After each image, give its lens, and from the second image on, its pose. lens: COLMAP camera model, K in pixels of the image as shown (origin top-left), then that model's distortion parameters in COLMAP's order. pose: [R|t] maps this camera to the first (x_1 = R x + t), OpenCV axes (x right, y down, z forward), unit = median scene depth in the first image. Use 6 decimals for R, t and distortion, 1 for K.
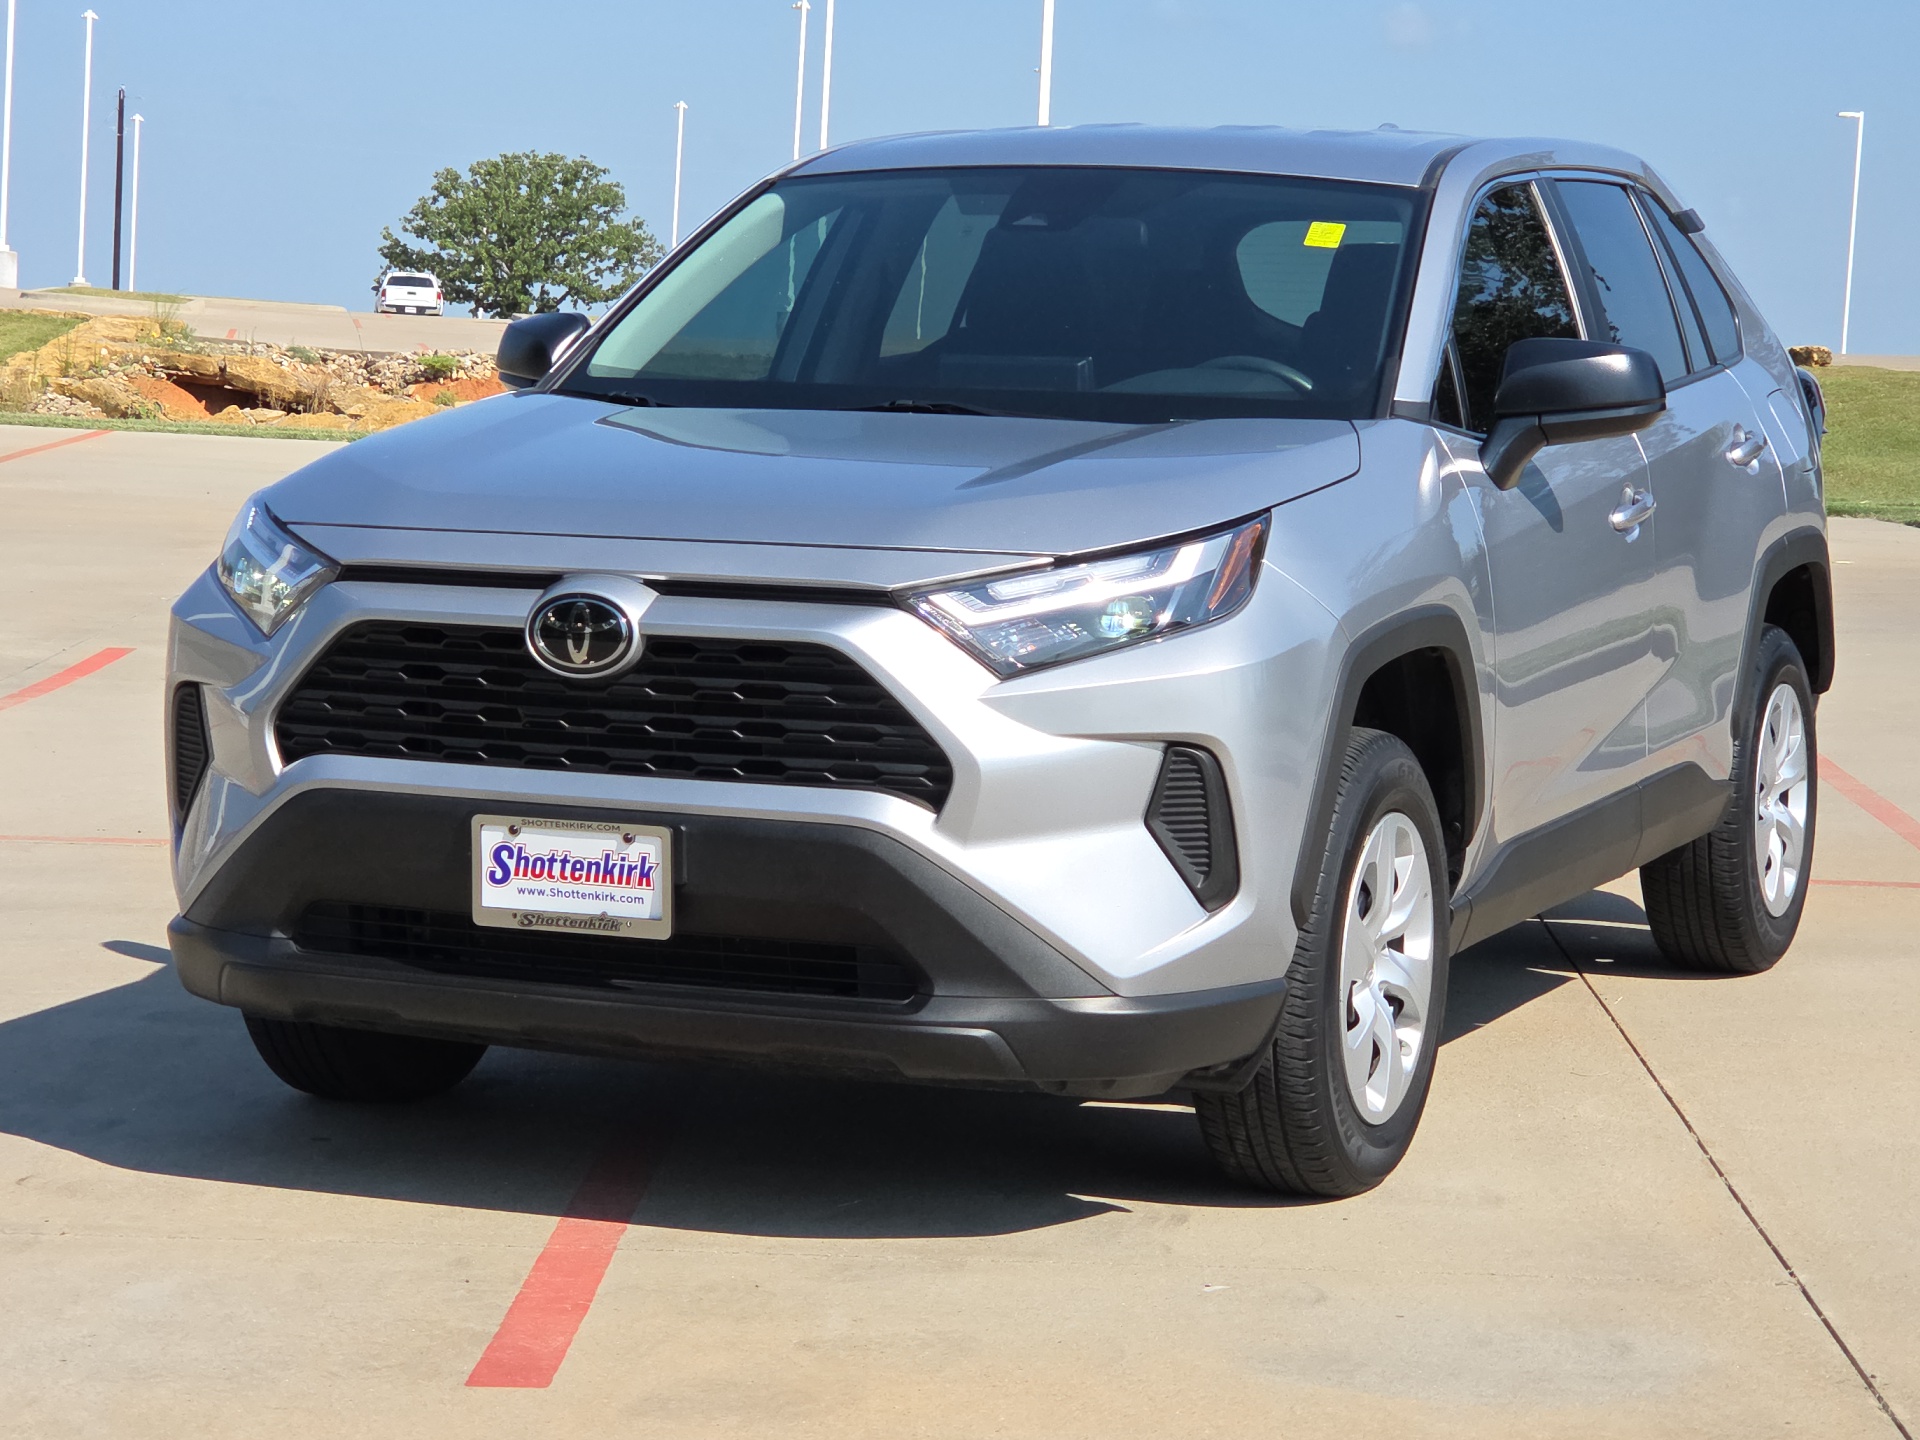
lens RADIAL K [[4322.5, 0, 958.2], [0, 4322.5, 722.7], [0, 0, 1]] dist [-0.446418, 0.000000]
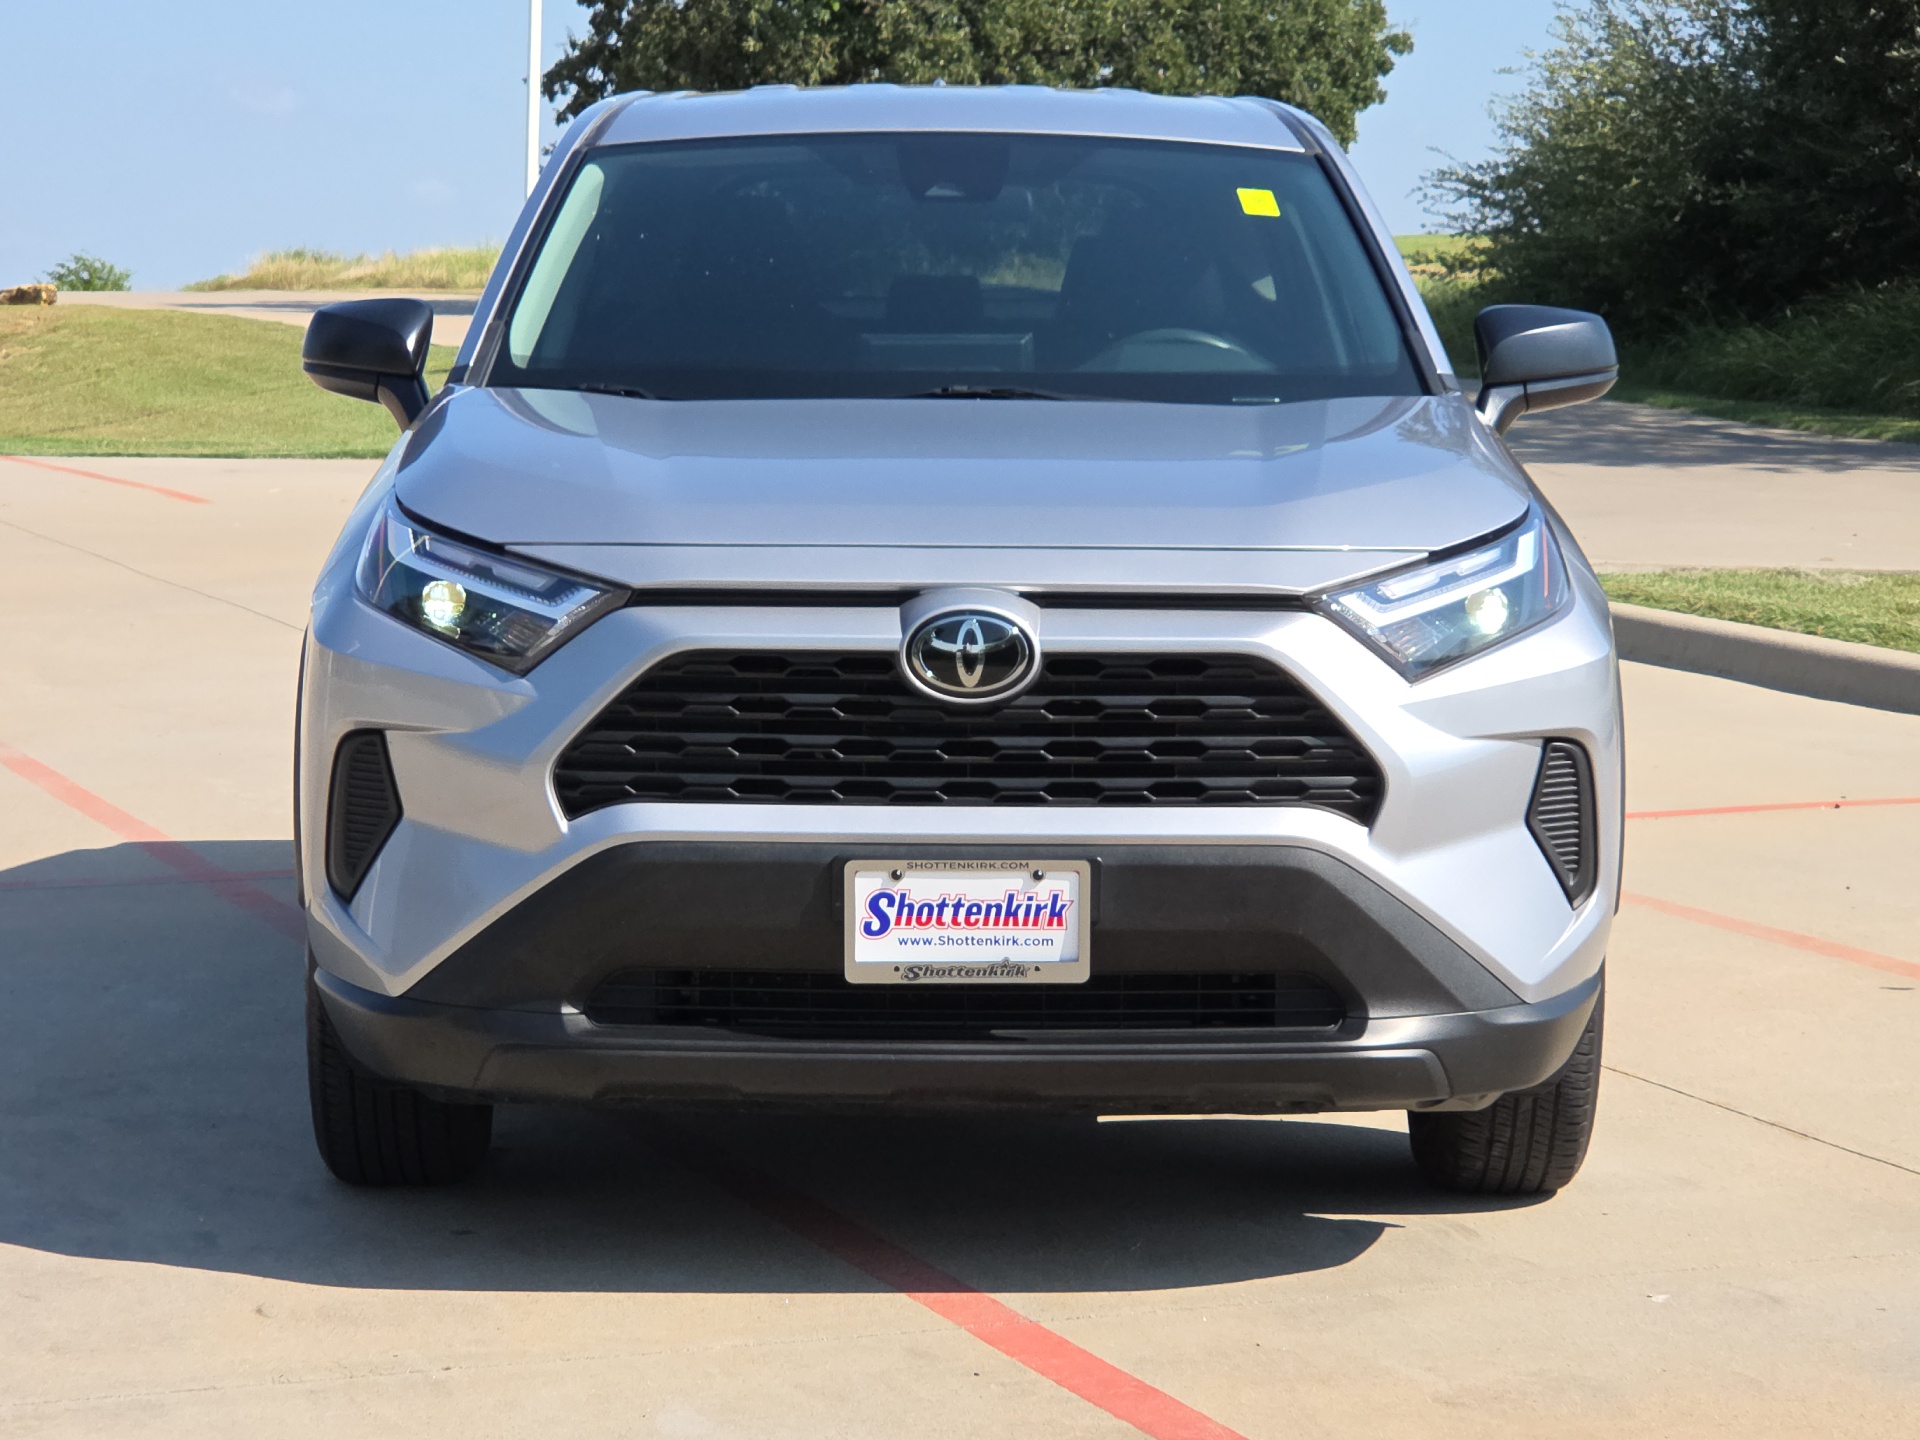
lens RADIAL K [[4322.5, 0, 960.6], [0, 4322.5, 708.8], [0, 0, 1]] dist [-0.446418, 0.000000]
pose [[0.932737, -0.052790, 0.356672, -0.413639], [0.049534, 0.998605, 0.018263, -0.025877], [-0.357139, 0.000633, 0.934051, 0.148260]]
